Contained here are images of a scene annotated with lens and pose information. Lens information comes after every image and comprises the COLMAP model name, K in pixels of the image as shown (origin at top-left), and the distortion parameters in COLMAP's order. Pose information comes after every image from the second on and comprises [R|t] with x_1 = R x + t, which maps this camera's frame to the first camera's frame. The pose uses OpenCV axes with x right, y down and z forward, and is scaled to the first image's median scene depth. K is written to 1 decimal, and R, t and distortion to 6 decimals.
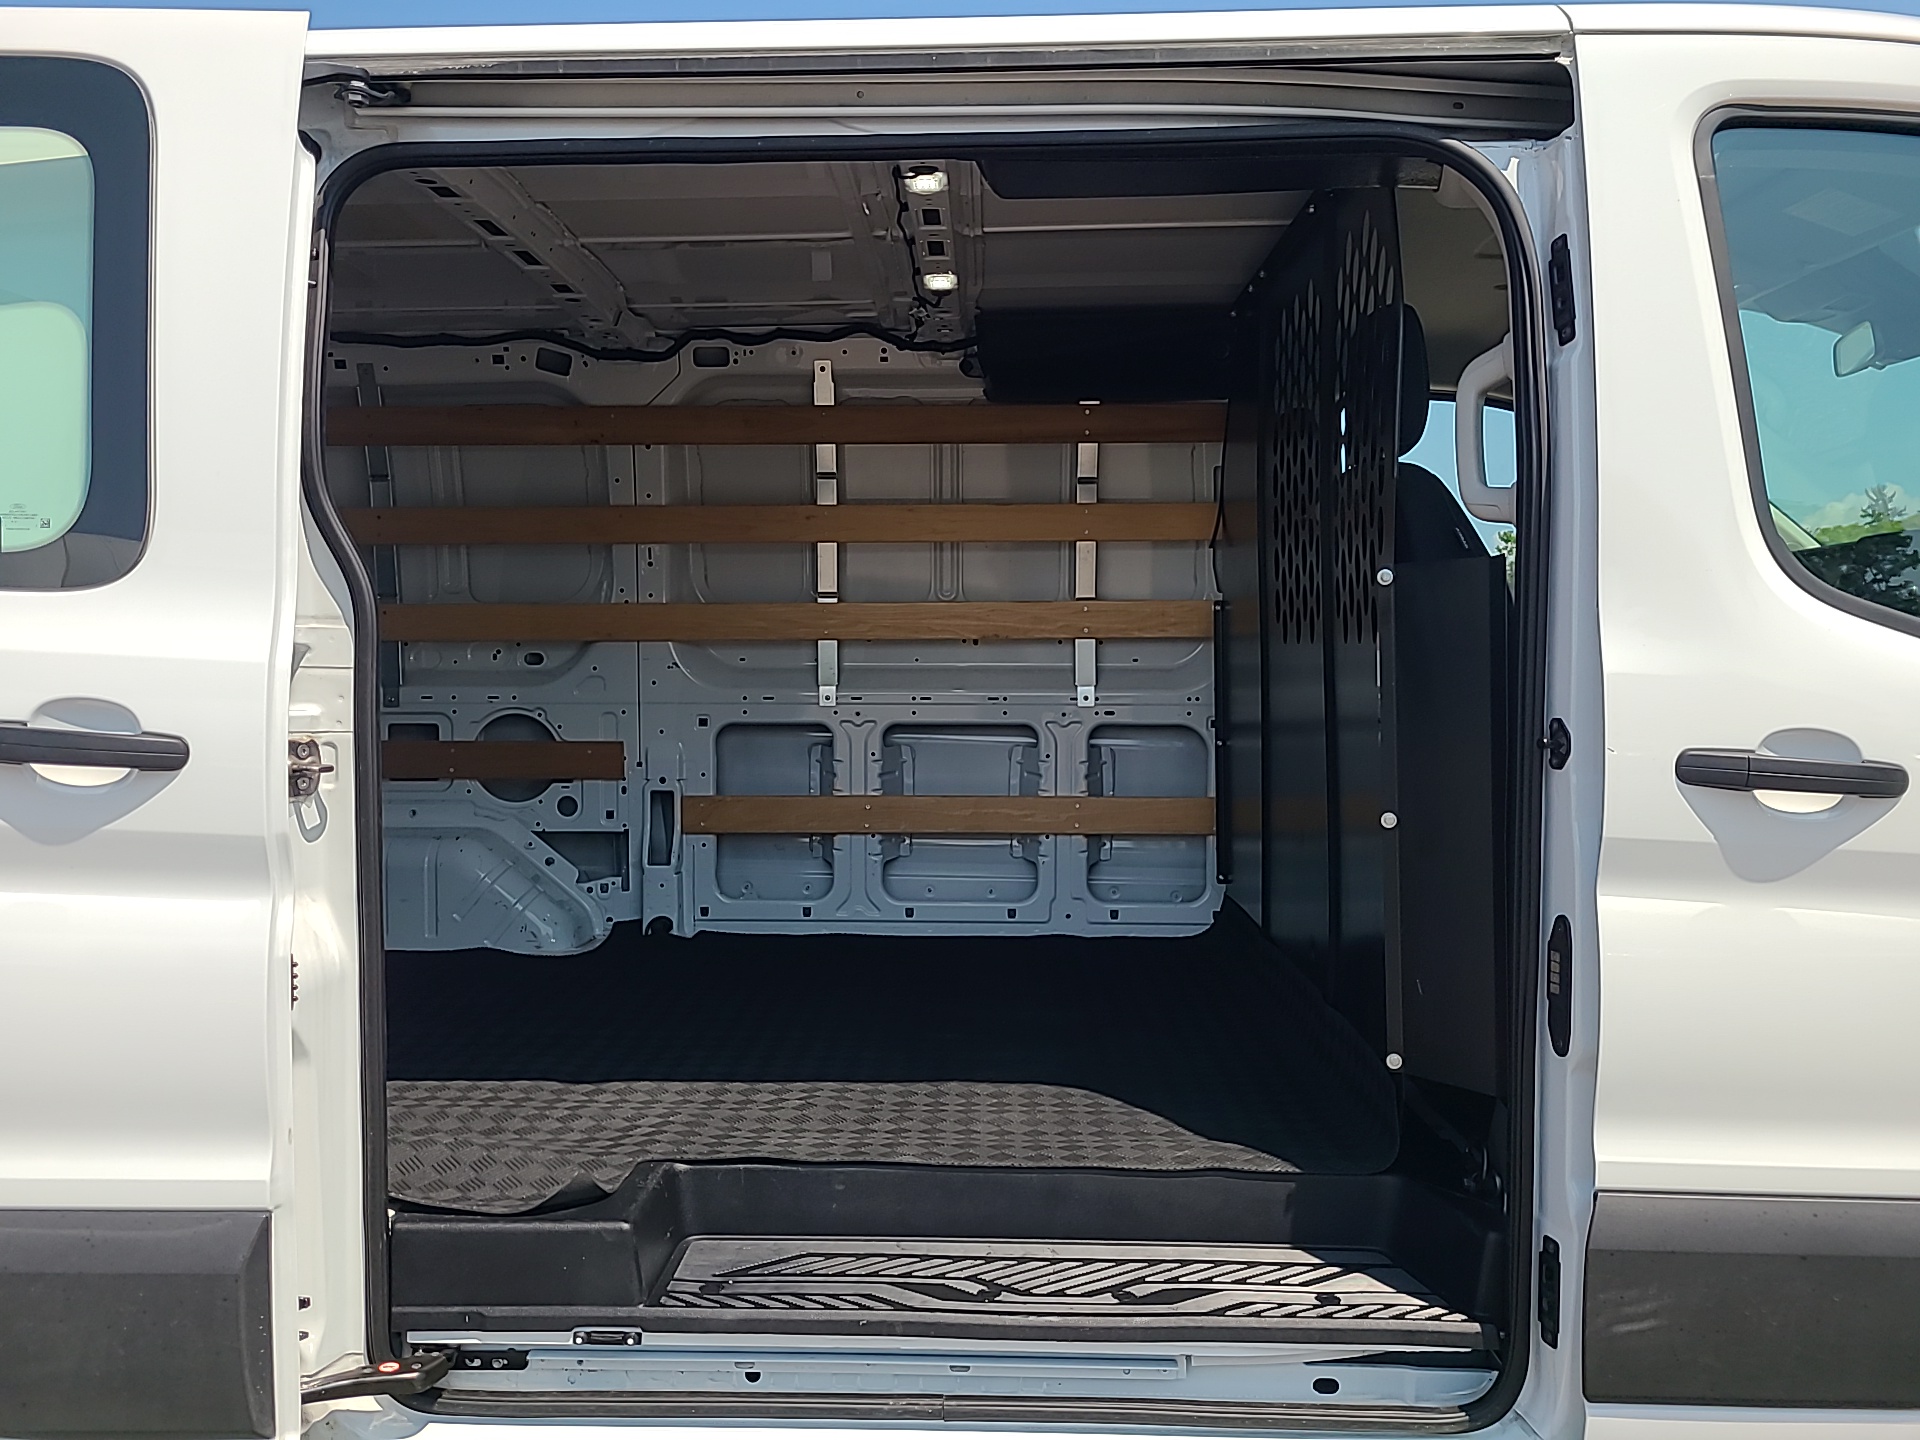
lens RADIAL K [[1460.5, 0, 953.4], [0, 1460.5, 743.2], [0, 0, 1]] dist [0.076278, -0.079998]
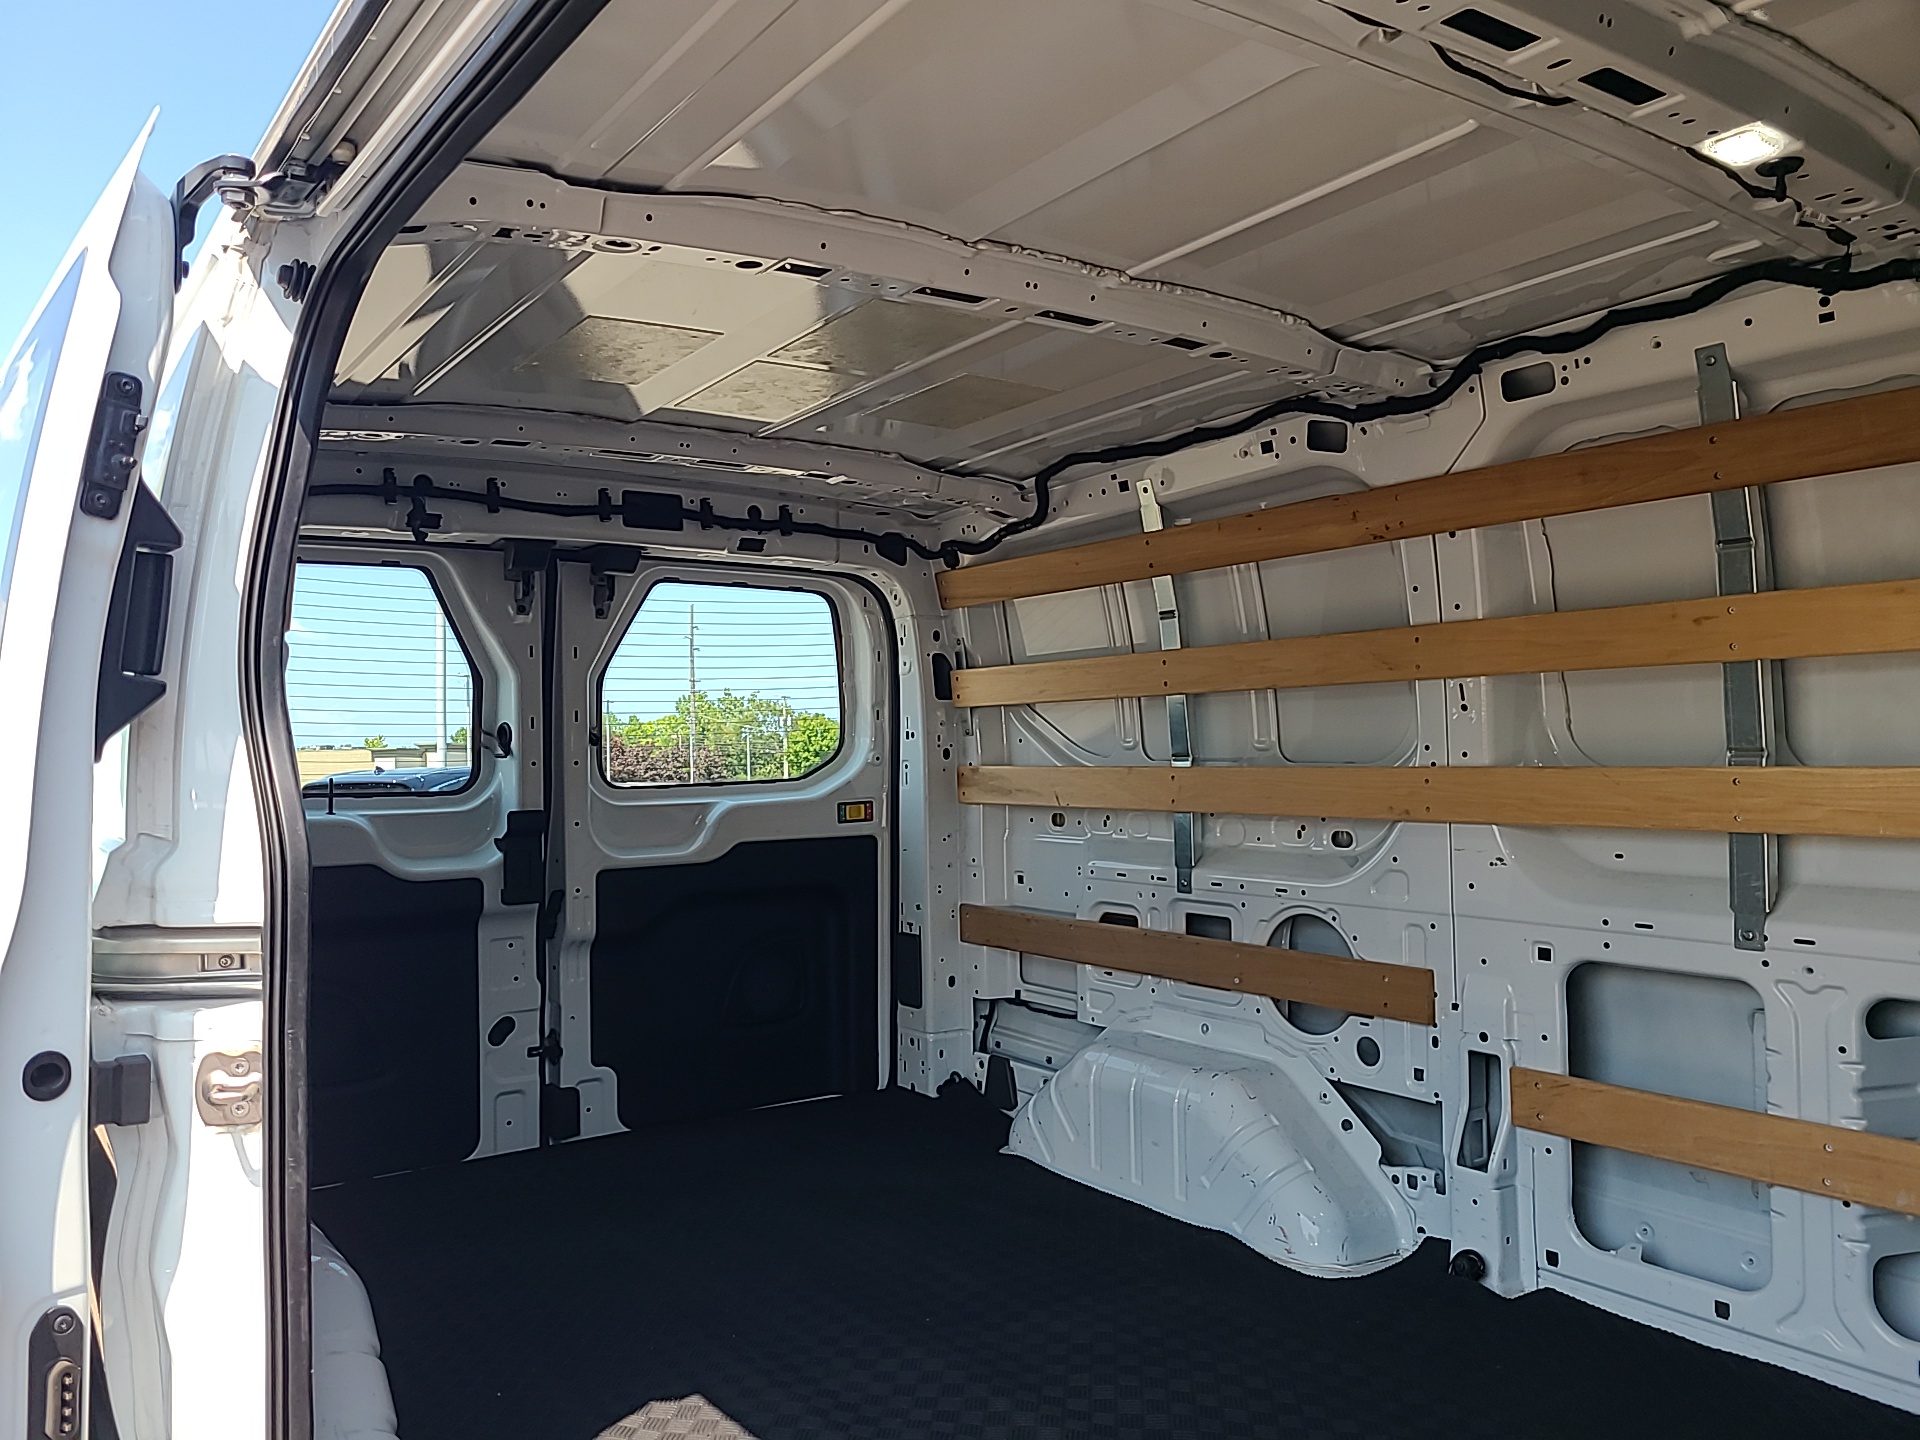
lens RADIAL K [[1460.5, 0, 953.4], [0, 1460.5, 743.2], [0, 0, 1]] dist [0.076278, -0.079998]
pose [[0.589681, -0.005673, -0.807616, 0.193071], [-0.037796, 0.998686, -0.034613, -0.073366], [0.806751, 0.050935, 0.588692, 0.416535]]
